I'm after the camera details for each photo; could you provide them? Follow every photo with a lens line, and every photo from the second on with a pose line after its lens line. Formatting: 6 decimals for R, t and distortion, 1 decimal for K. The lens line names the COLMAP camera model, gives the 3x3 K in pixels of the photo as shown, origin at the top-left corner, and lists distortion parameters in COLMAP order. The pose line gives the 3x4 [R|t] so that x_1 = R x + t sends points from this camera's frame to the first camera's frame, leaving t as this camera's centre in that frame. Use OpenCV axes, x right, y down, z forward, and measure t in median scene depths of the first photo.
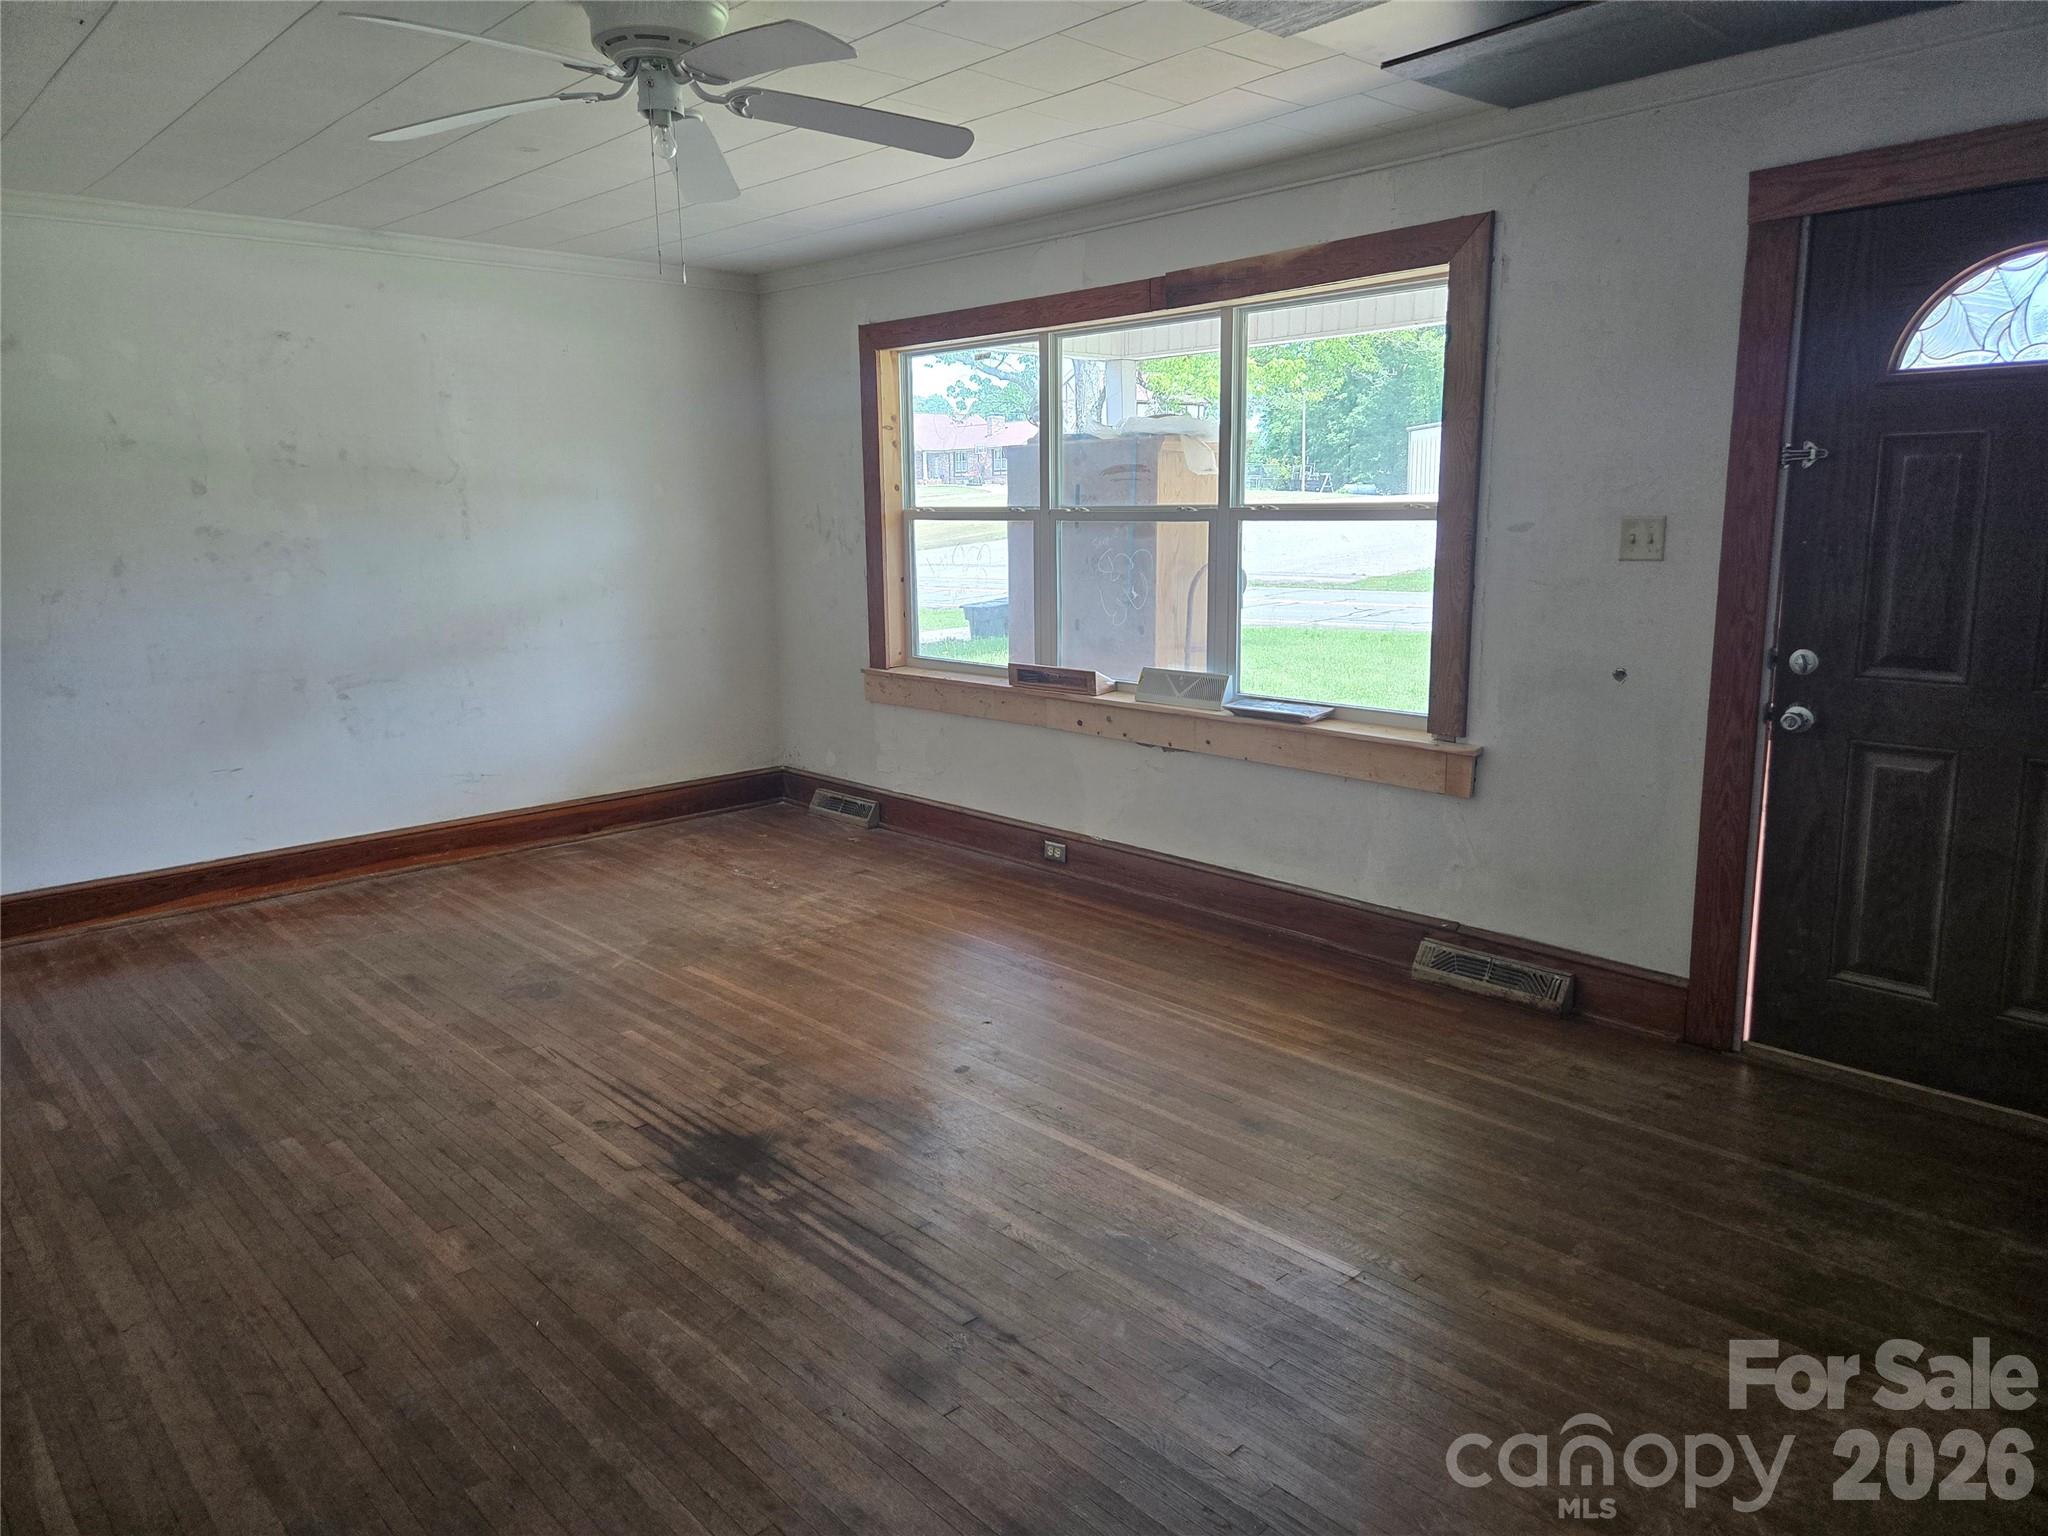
lens RADIAL K [[1374.7, 0, 1040.3], [0, 1374.7, 761.7], [0, 0, 1]] dist [0.071398, -0.055115]
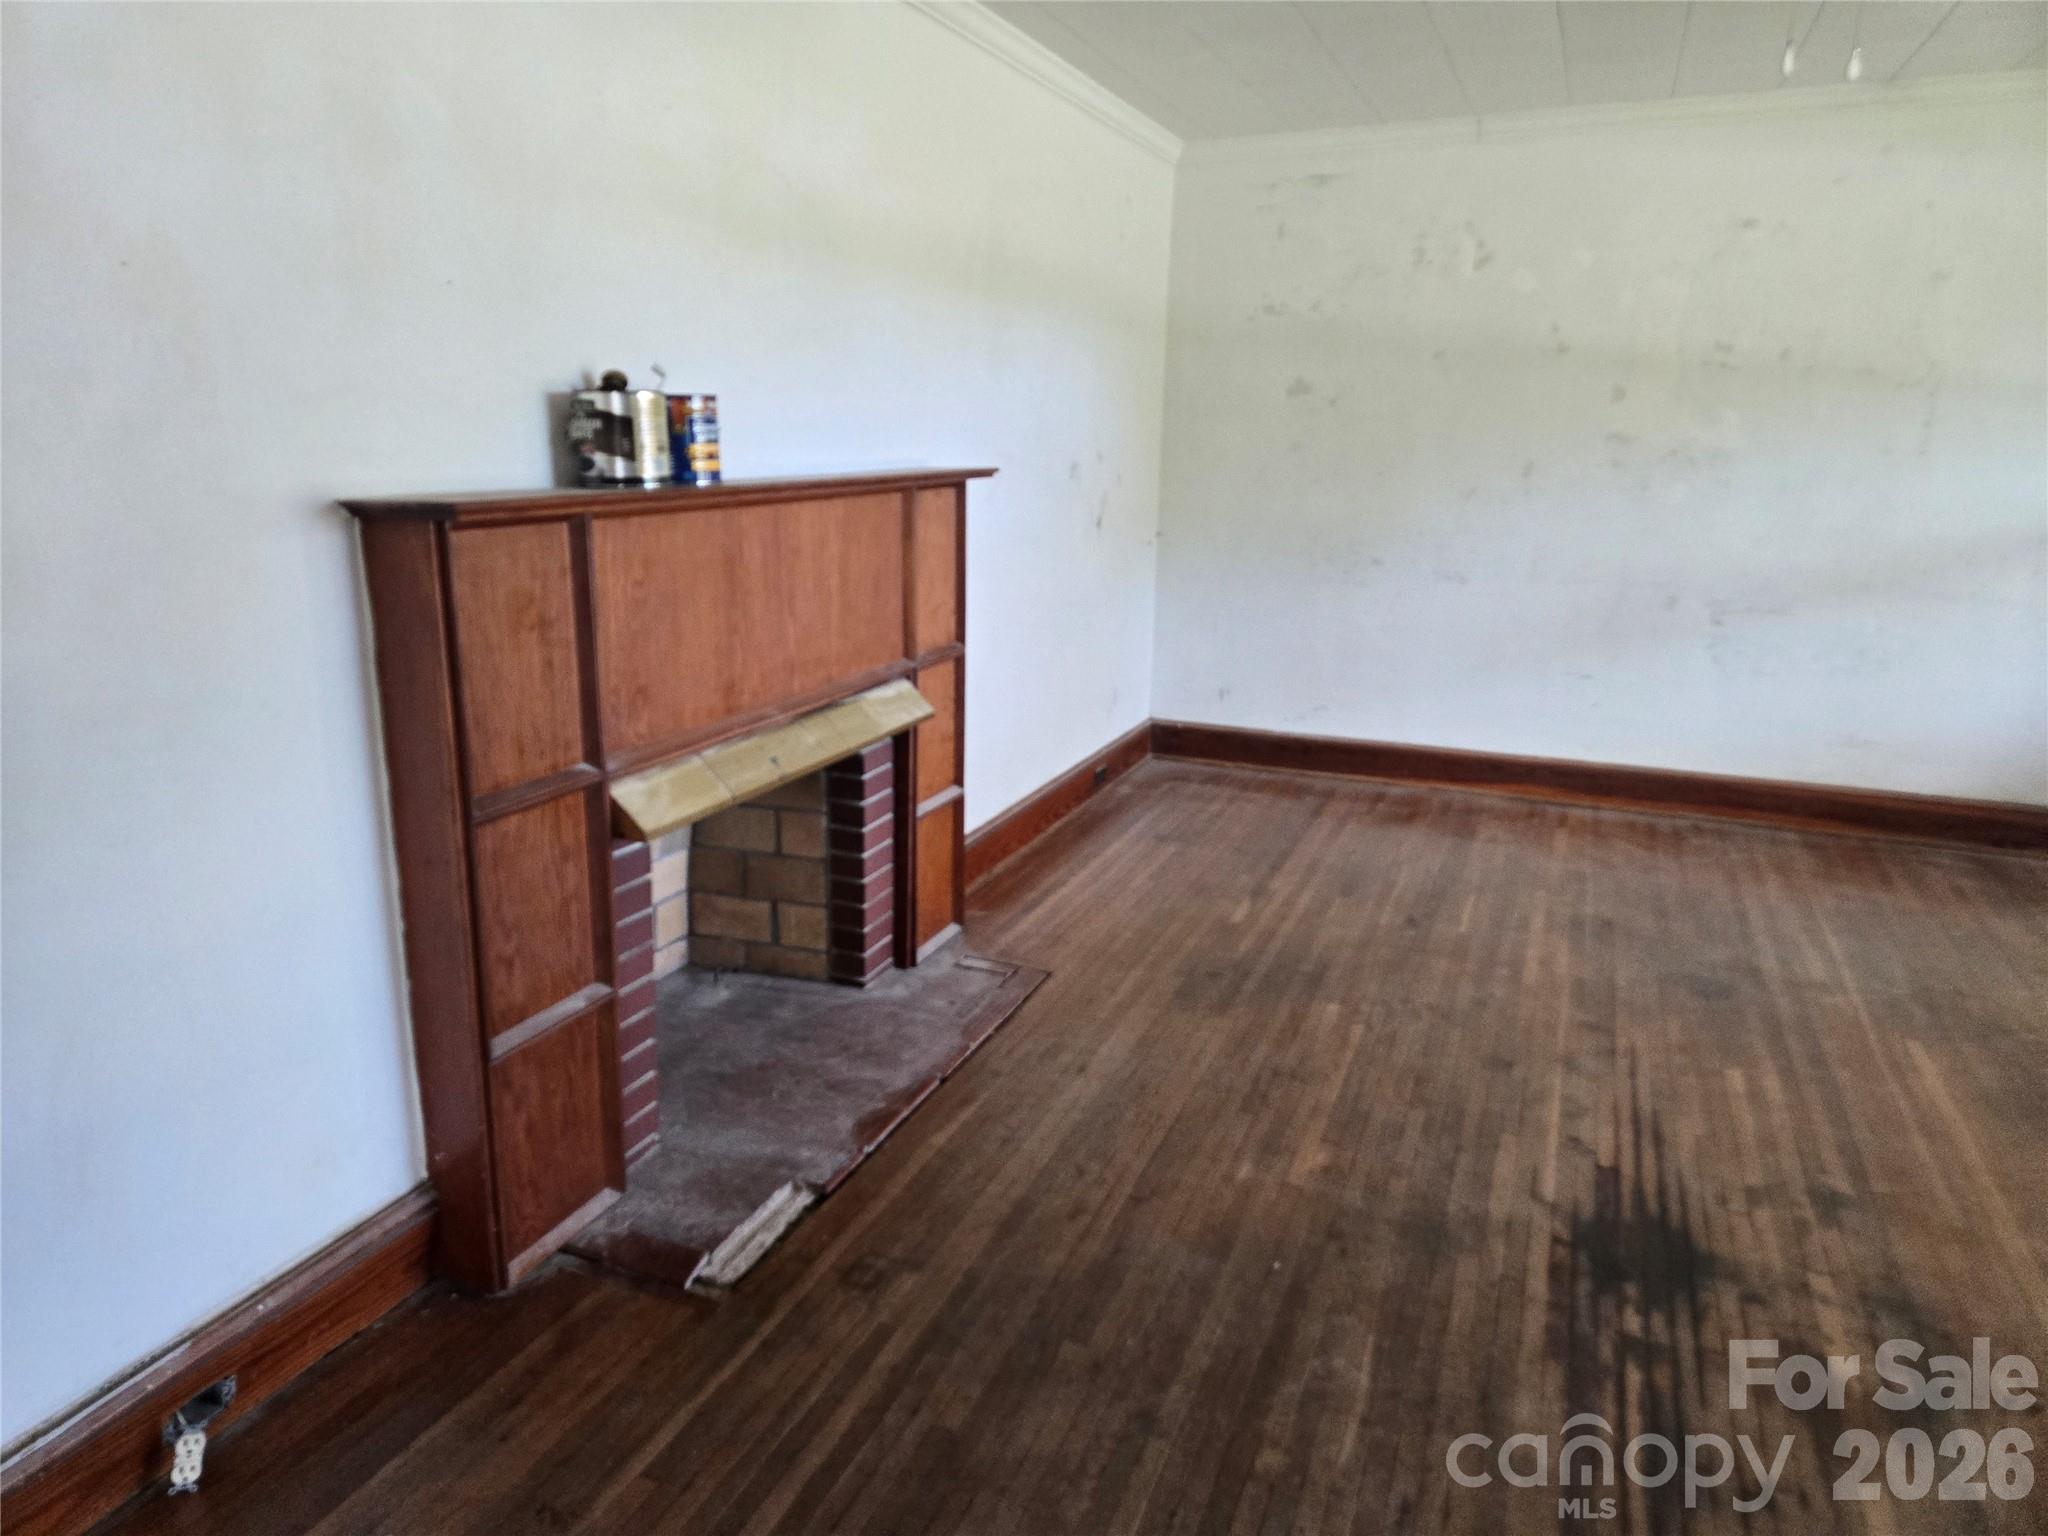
lens RADIAL K [[1374.7, 0, 1030.8], [0, 1374.7, 759.8], [0, 0, 1]] dist [0.071398, -0.055115]
pose [[0.381211, 0.239780, -0.892852, 0.256199], [-0.193021, 0.965138, 0.176781, -0.050023], [0.904113, 0.104948, 0.414204, 0.315231]]
